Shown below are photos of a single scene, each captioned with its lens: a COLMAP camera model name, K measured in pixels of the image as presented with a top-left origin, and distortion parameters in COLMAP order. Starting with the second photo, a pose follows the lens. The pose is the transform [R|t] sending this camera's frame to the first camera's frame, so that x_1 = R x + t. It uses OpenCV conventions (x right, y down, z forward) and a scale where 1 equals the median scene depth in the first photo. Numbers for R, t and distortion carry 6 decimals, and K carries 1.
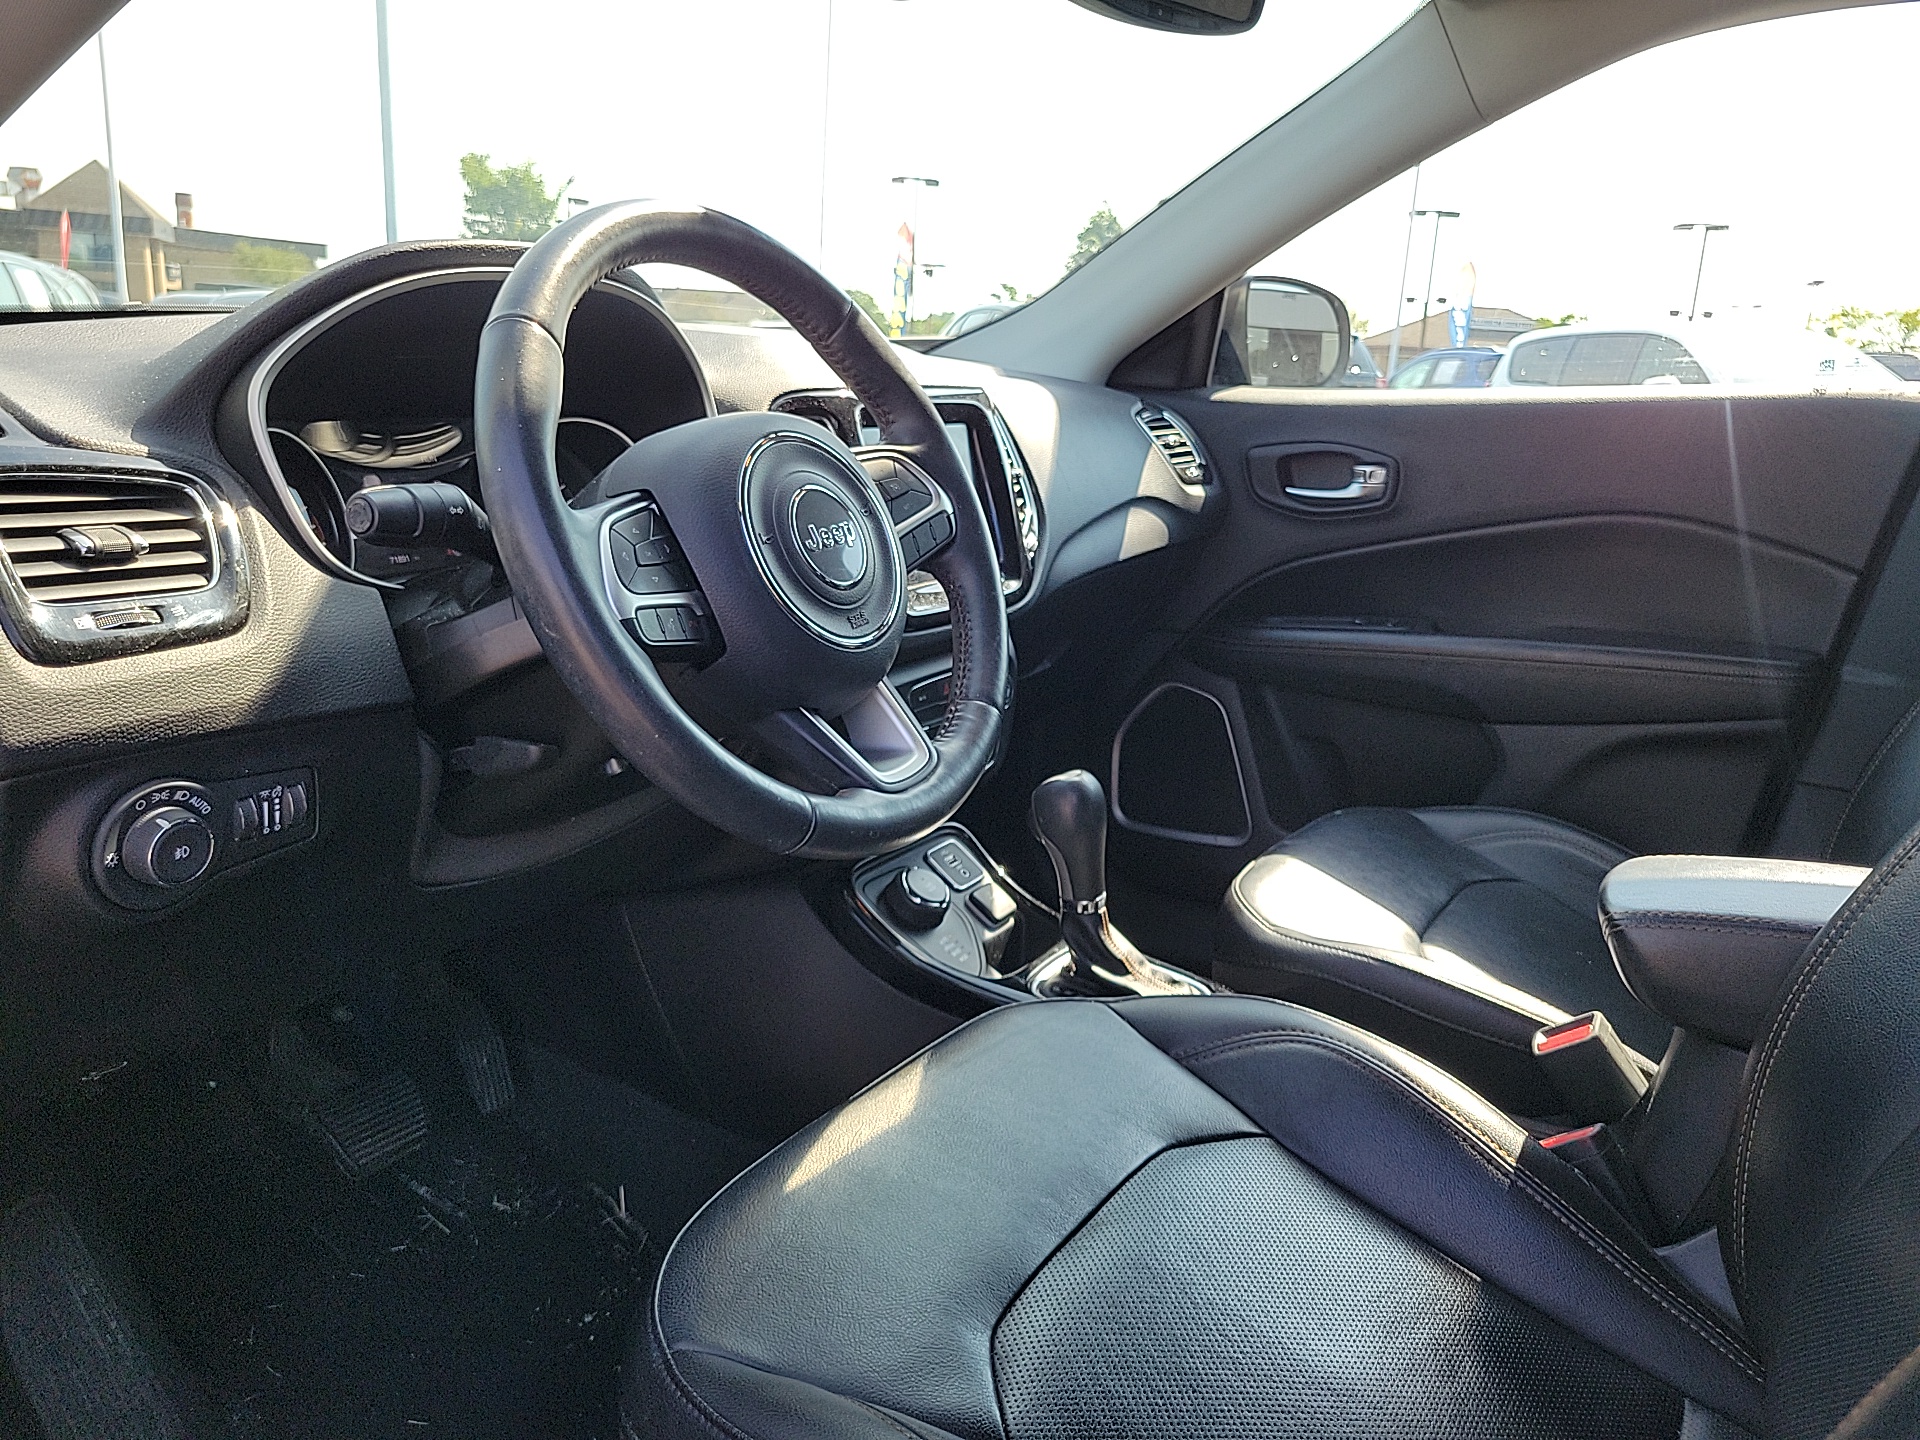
lens RADIAL K [[1452.6, 0, 939.1], [0, 1452.6, 731.1], [0, 0, 1]] dist [0.035040, -0.032206]
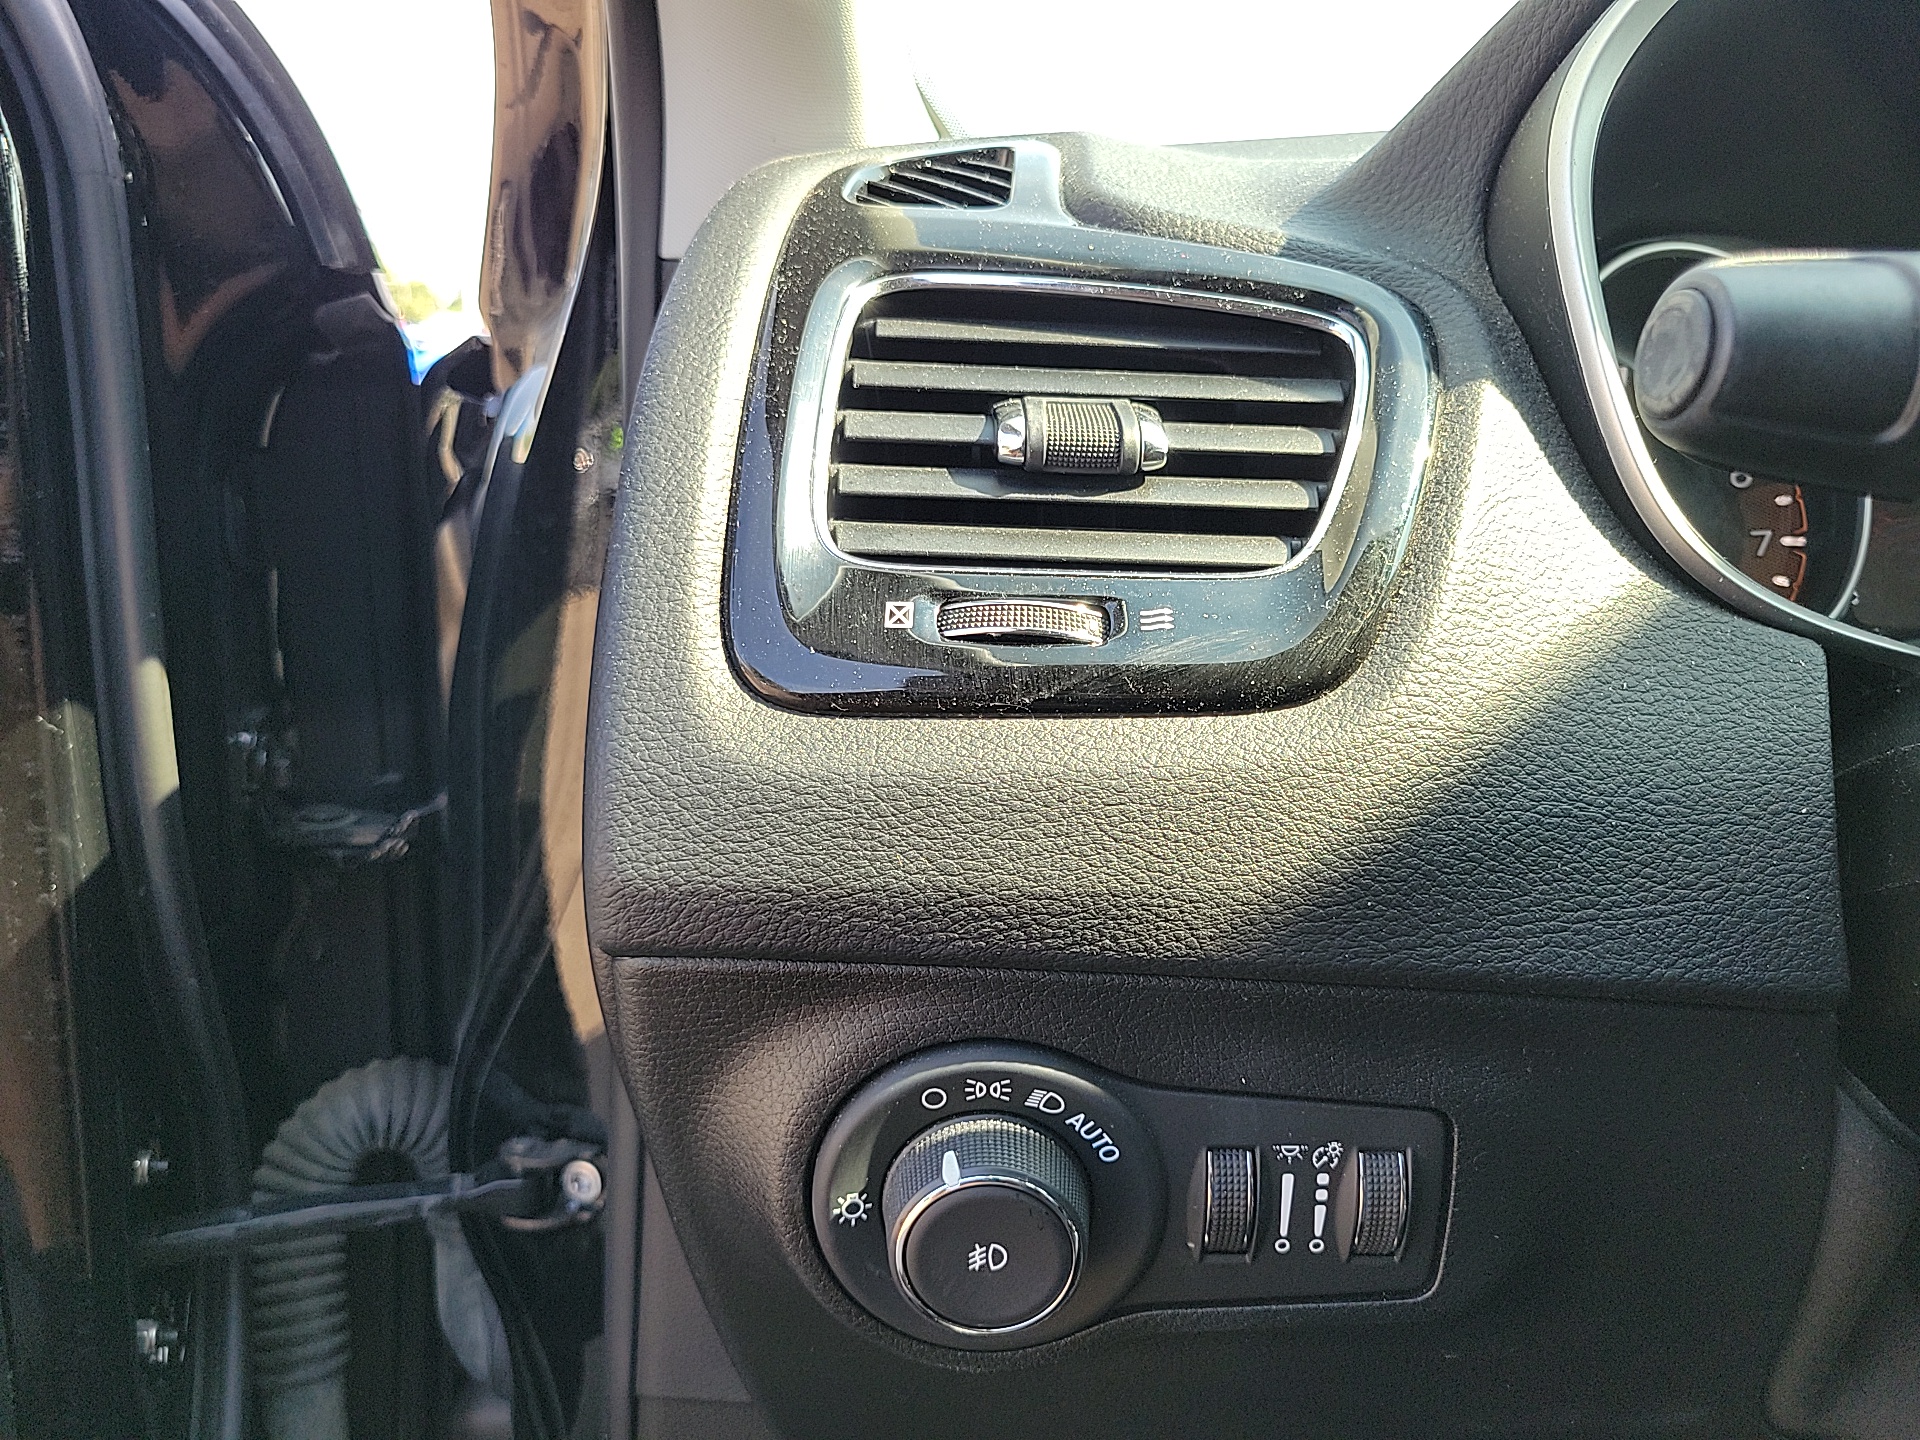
lens RADIAL K [[1452.6, 0, 959.9], [0, 1452.6, 714.8], [0, 0, 1]] dist [0.035040, -0.032206]
pose [[0.503441, 0.163152, -0.848486, -0.225509], [-0.206295, 0.976307, 0.065327, -0.071993], [0.839041, 0.142150, 0.525170, 0.762757]]
